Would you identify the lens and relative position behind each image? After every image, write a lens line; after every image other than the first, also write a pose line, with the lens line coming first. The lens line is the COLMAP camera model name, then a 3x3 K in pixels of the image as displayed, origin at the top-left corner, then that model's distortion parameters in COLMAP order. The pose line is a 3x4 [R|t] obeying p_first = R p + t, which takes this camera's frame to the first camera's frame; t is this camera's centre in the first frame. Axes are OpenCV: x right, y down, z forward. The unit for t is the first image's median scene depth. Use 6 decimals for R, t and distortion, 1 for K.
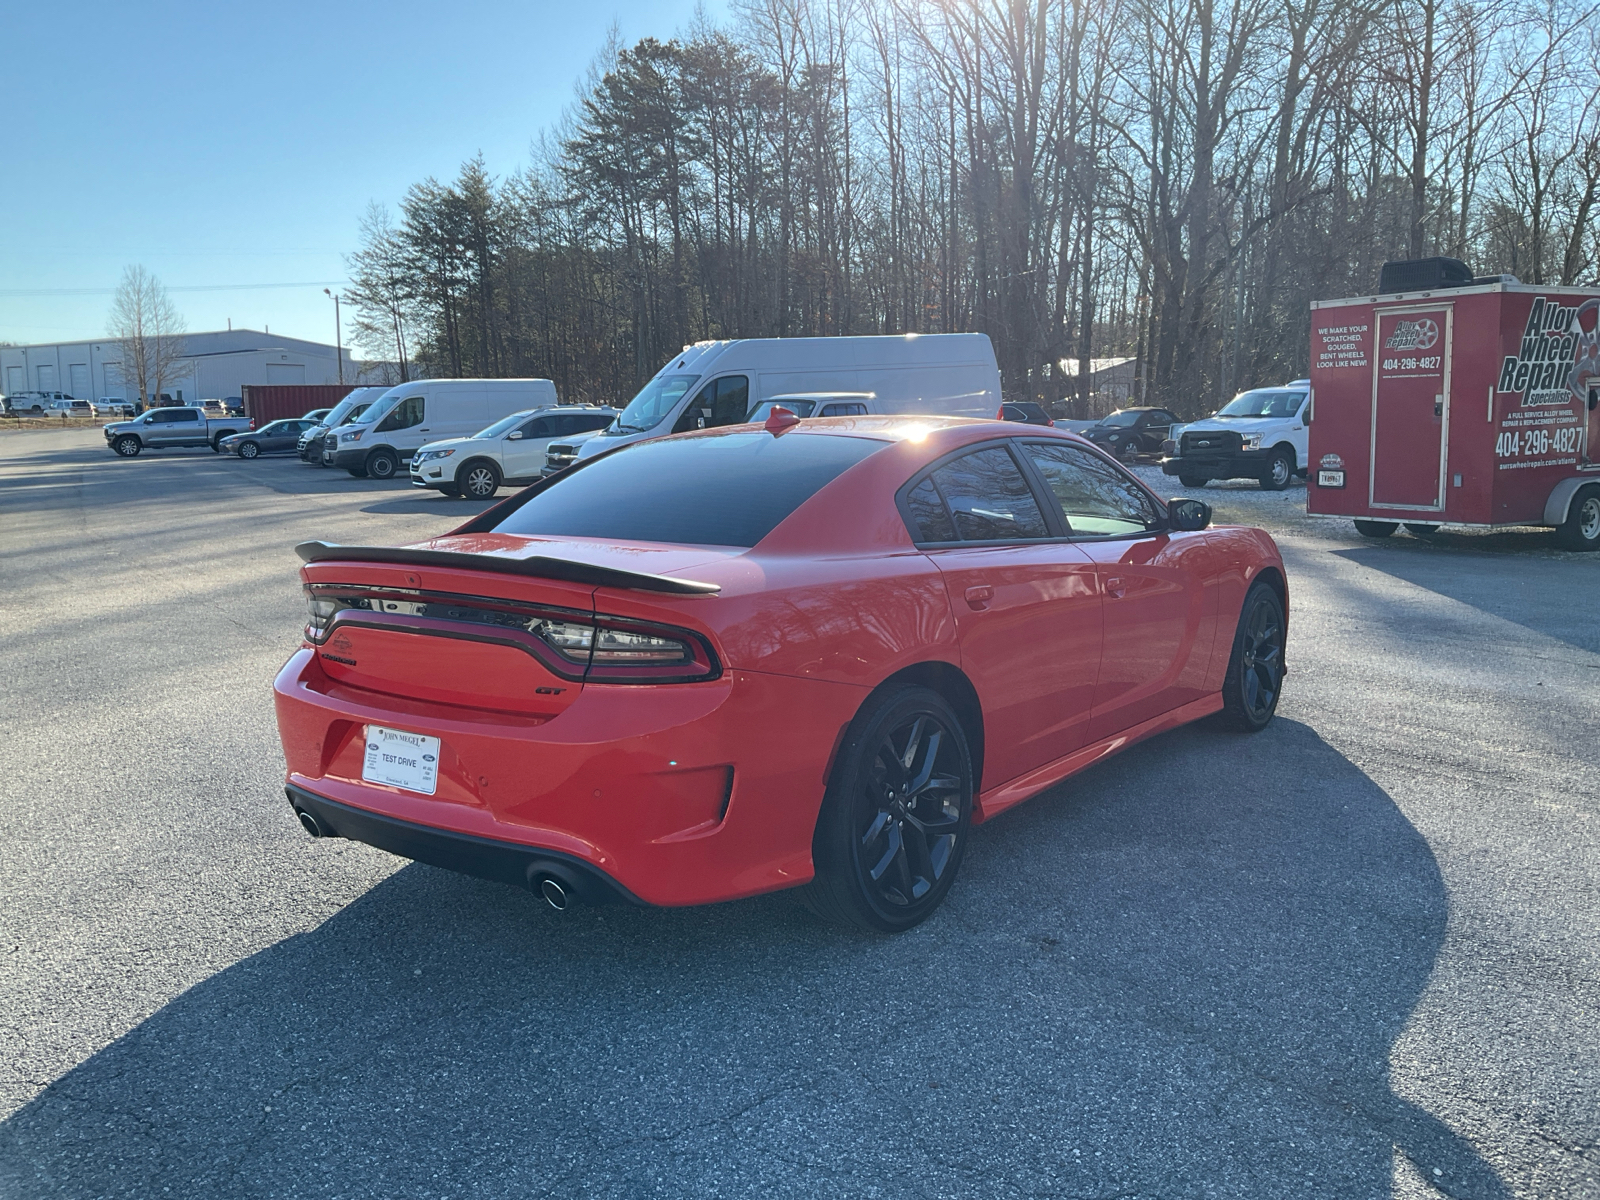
lens RADIAL K [[1377.8, 0, 800.0], [0, 1377.8, 600.0], [0, 0, 1]] dist [-0.043118, -0.004485]
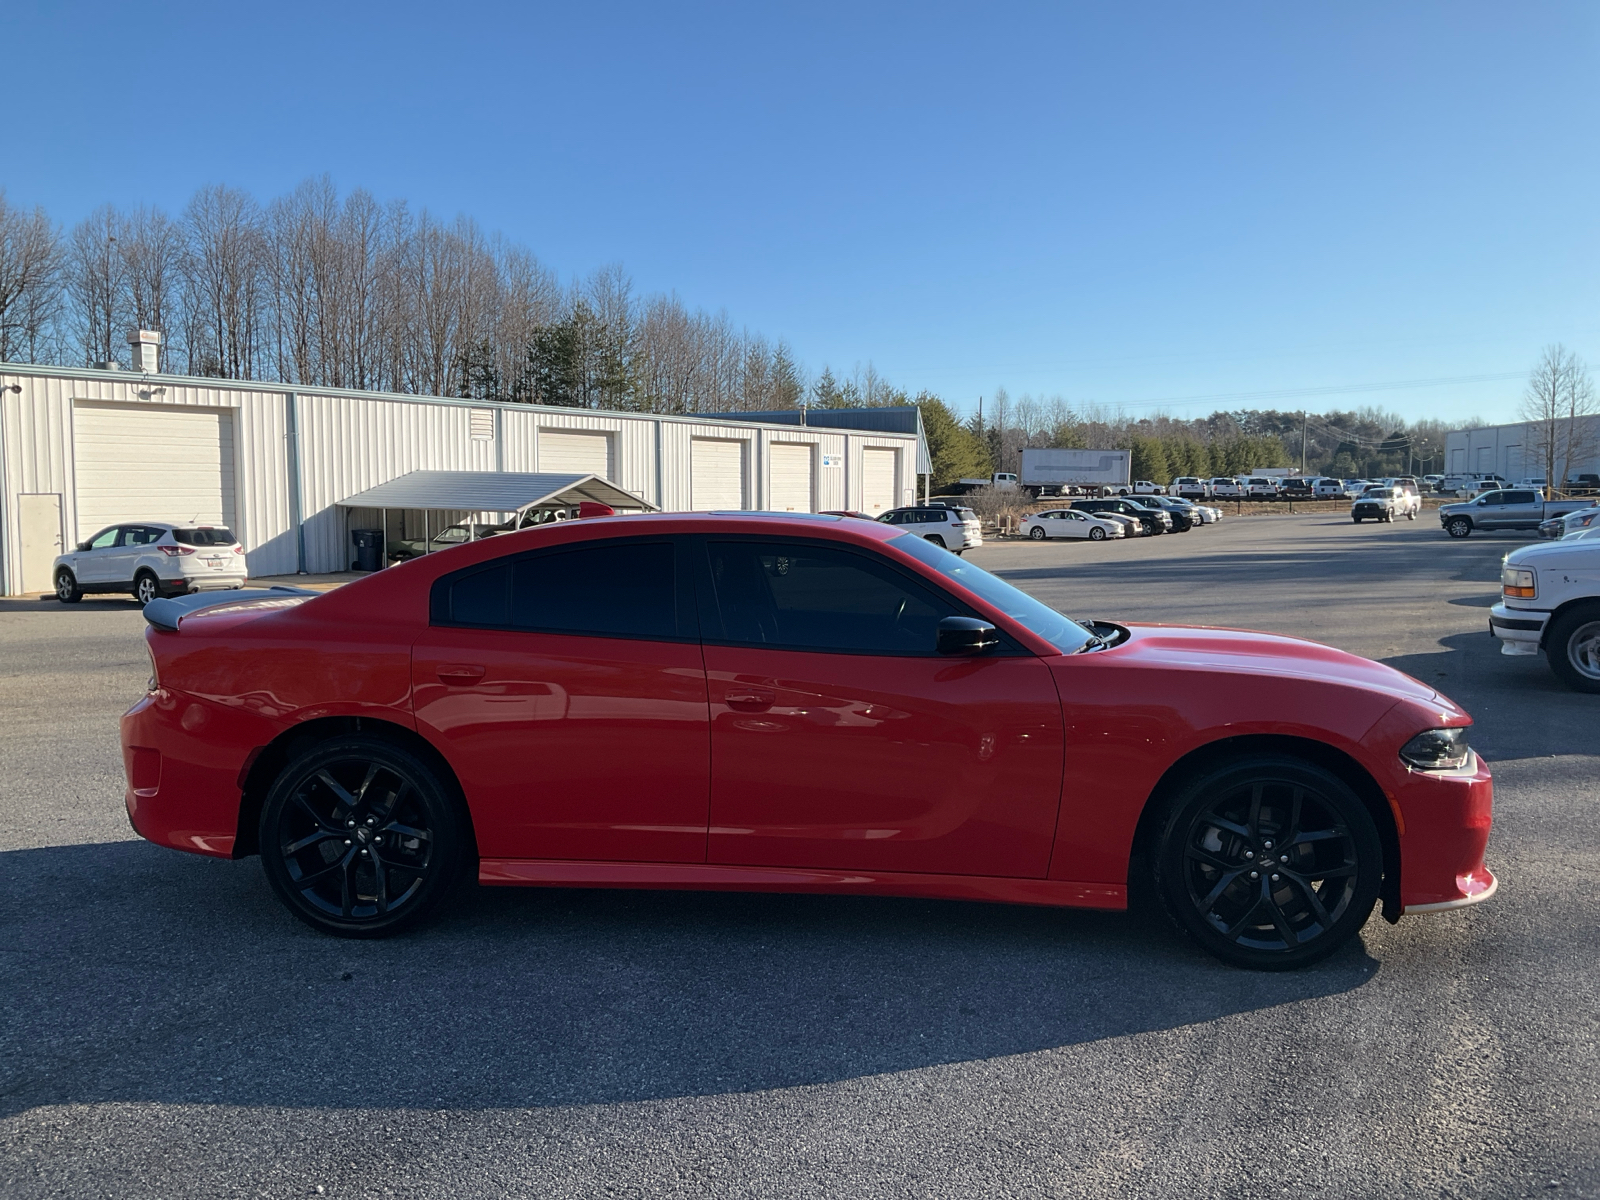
lens RADIAL K [[1360.3, 0, 800.0], [0, 1360.3, 600.0], [0, 0, 1]] dist [-0.002182, -0.003693]
pose [[0.520371, 0.074290, -0.850703, 0.115726], [-0.122446, 0.992405, 0.011765, -0.011062], [0.845116, 0.098043, 0.525516, 0.059411]]
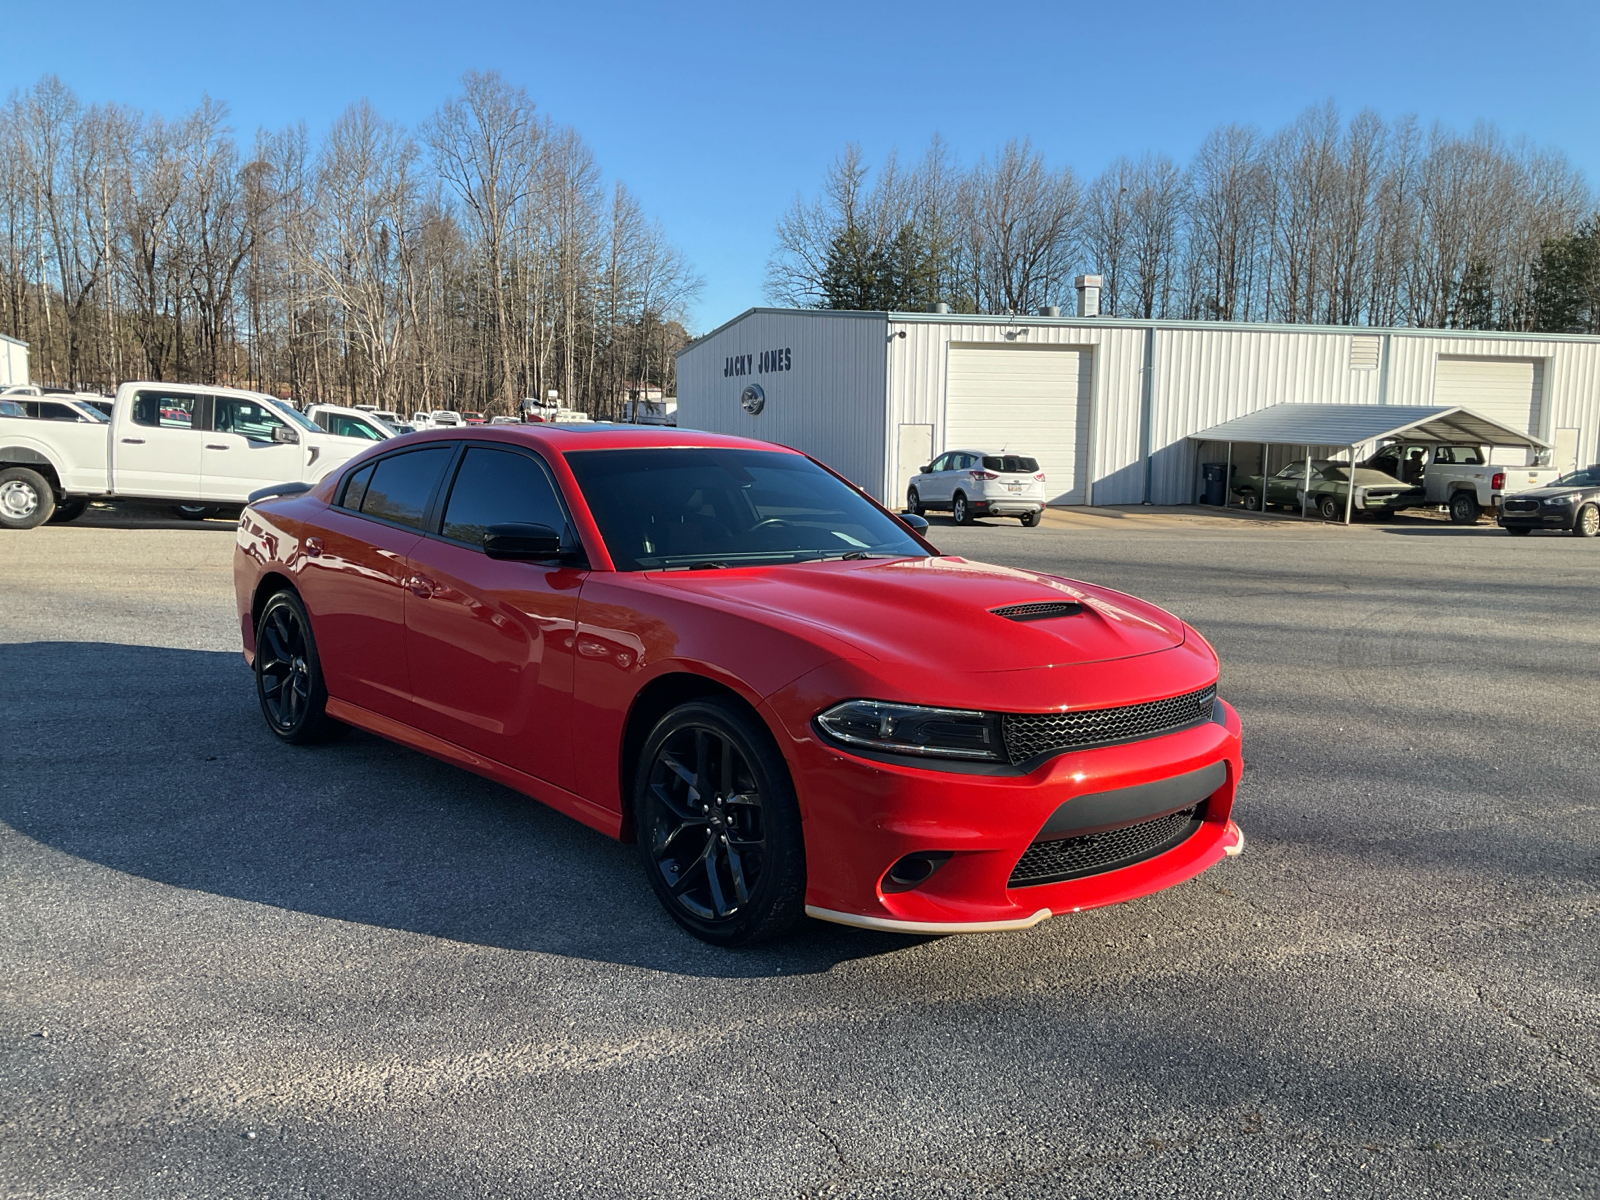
lens RADIAL K [[1360.3, 0, 800.0], [0, 1360.3, 600.0], [0, 0, 1]] dist [-0.002182, -0.003693]
pose [[-0.212865, 0.128603, -0.968581, 0.132122], [-0.141286, 0.976831, 0.160749, -0.023919], [0.966813, 0.171065, -0.189763, 0.165716]]
